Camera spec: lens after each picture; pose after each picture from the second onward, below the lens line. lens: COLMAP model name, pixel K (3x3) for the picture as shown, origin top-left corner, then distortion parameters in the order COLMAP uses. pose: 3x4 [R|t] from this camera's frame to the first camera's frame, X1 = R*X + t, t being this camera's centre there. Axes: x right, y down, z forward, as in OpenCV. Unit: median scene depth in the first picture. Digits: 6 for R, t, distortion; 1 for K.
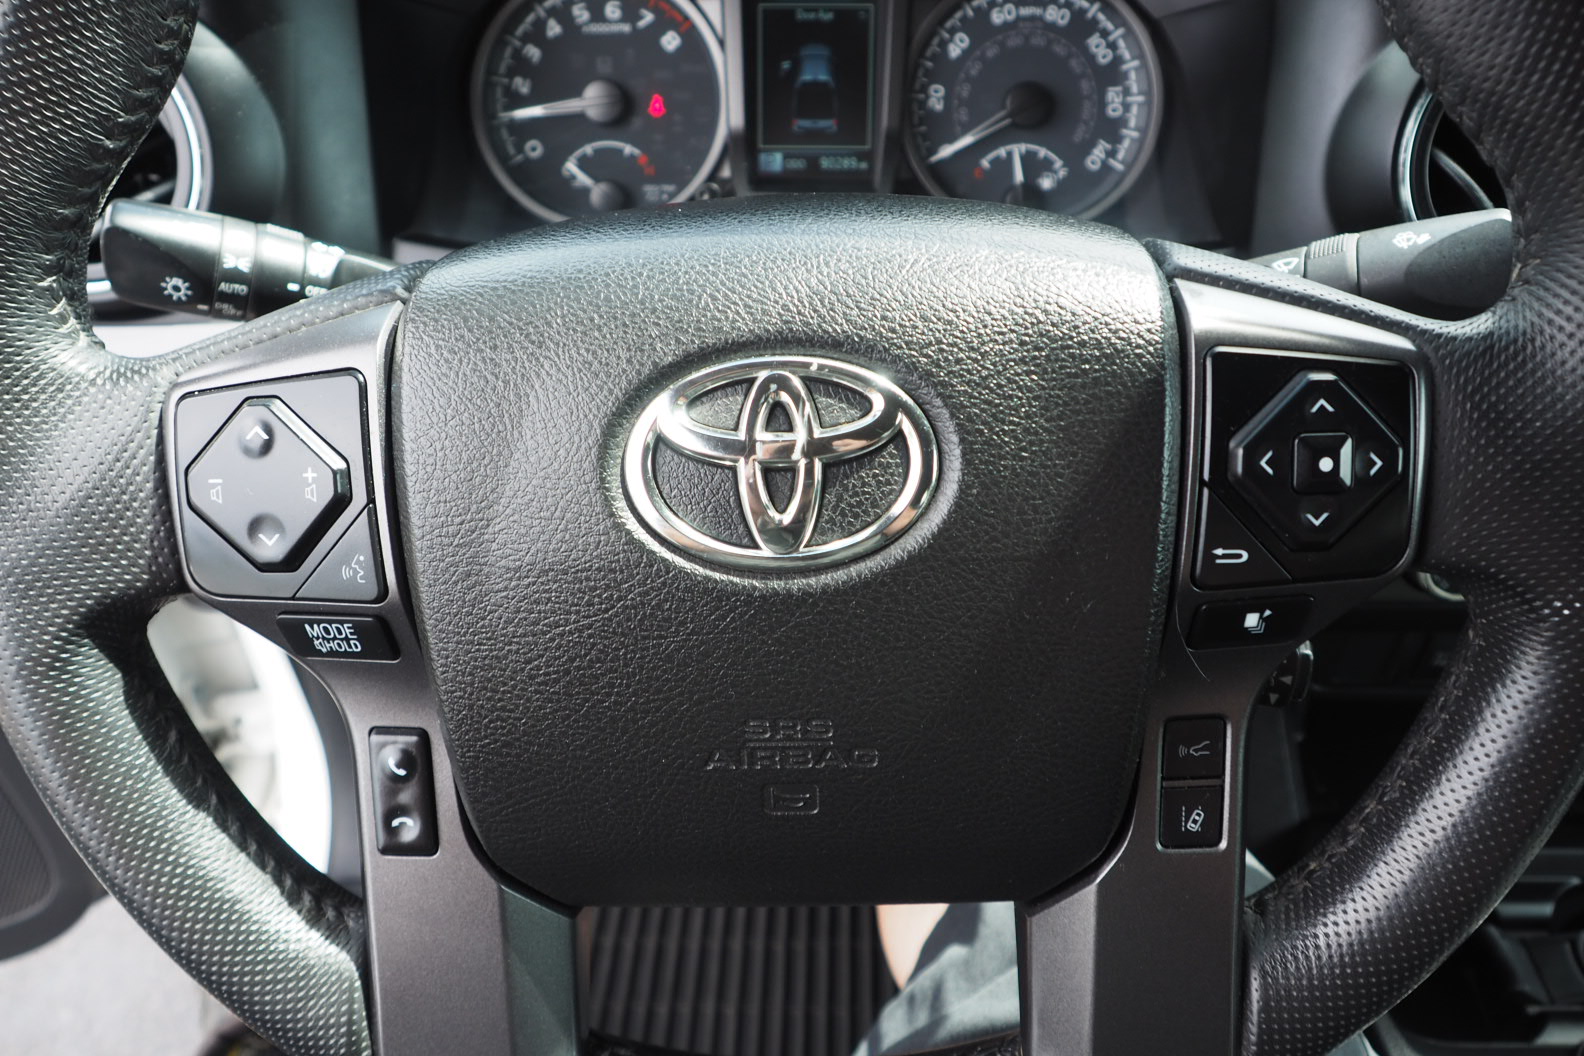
lens RADIAL K [[1124.1, 0, 787.6], [0, 1124.1, 528.6], [0, 0, 1]] dist [-0.039401, 0.008892]
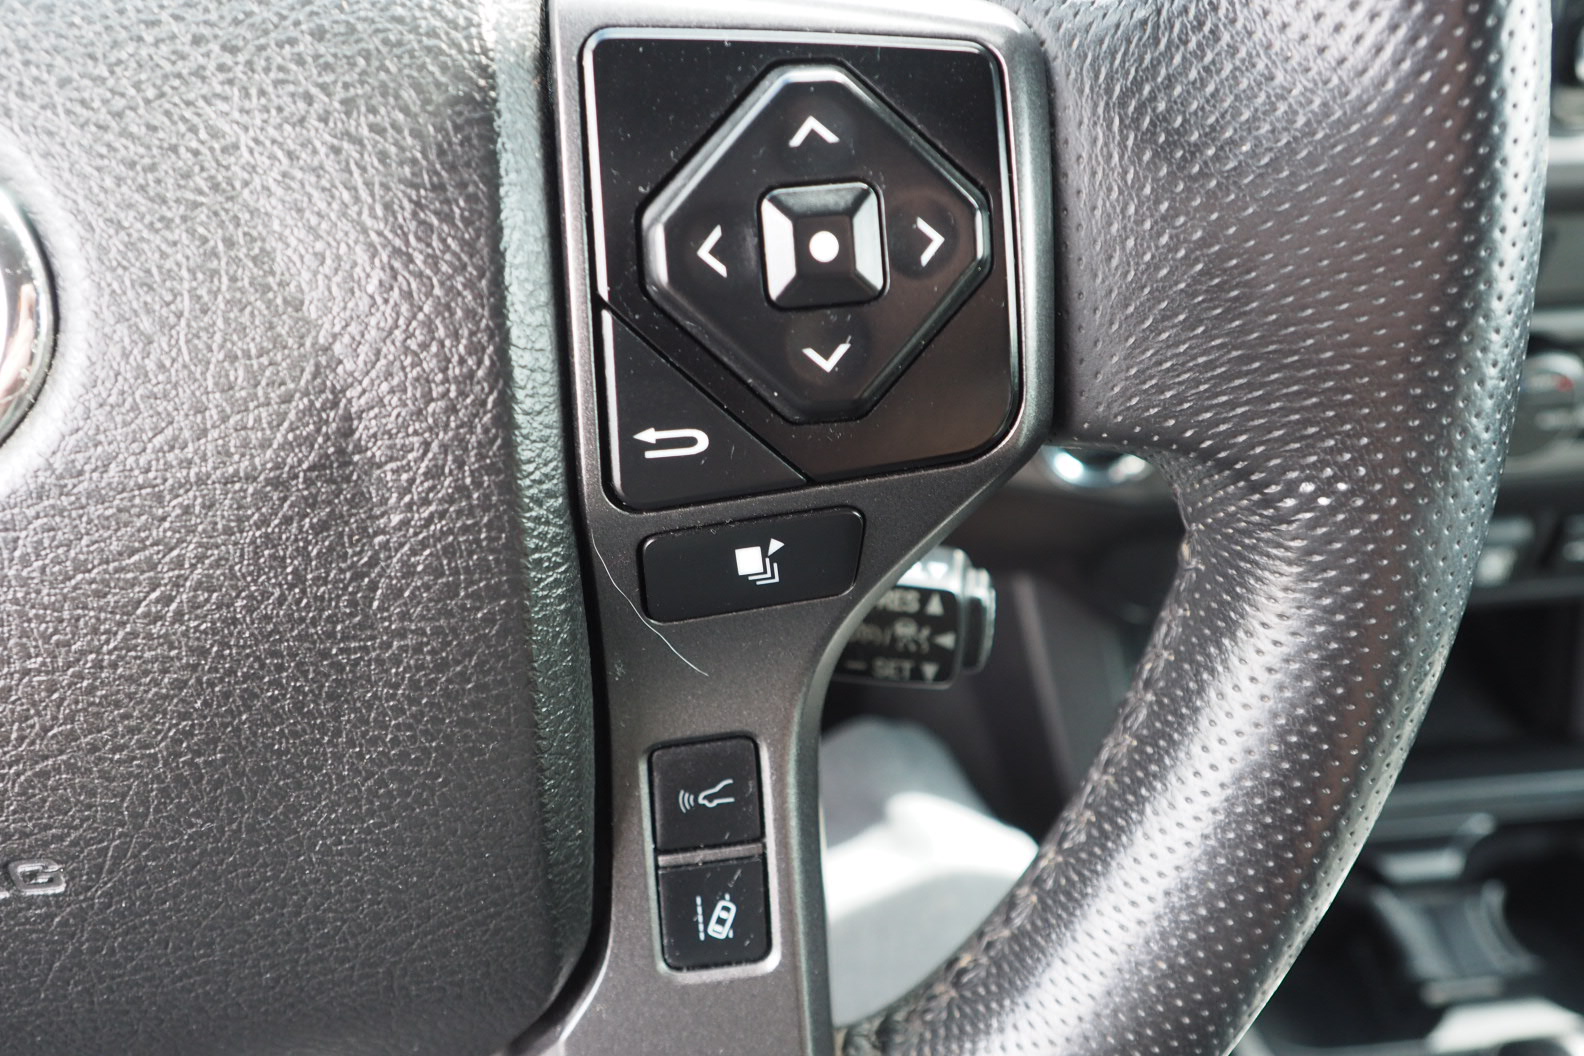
lens RADIAL K [[1210.2, 0, 794.7], [0, 1210.2, 503.6], [0, 0, 1]] dist [-0.031875, 0.000861]
pose [[0.994148, -0.075512, 0.077251, 0.399823], [0.072325, 0.996443, 0.043249, 0.032198], [-0.080242, -0.037409, 0.996073, 0.433008]]
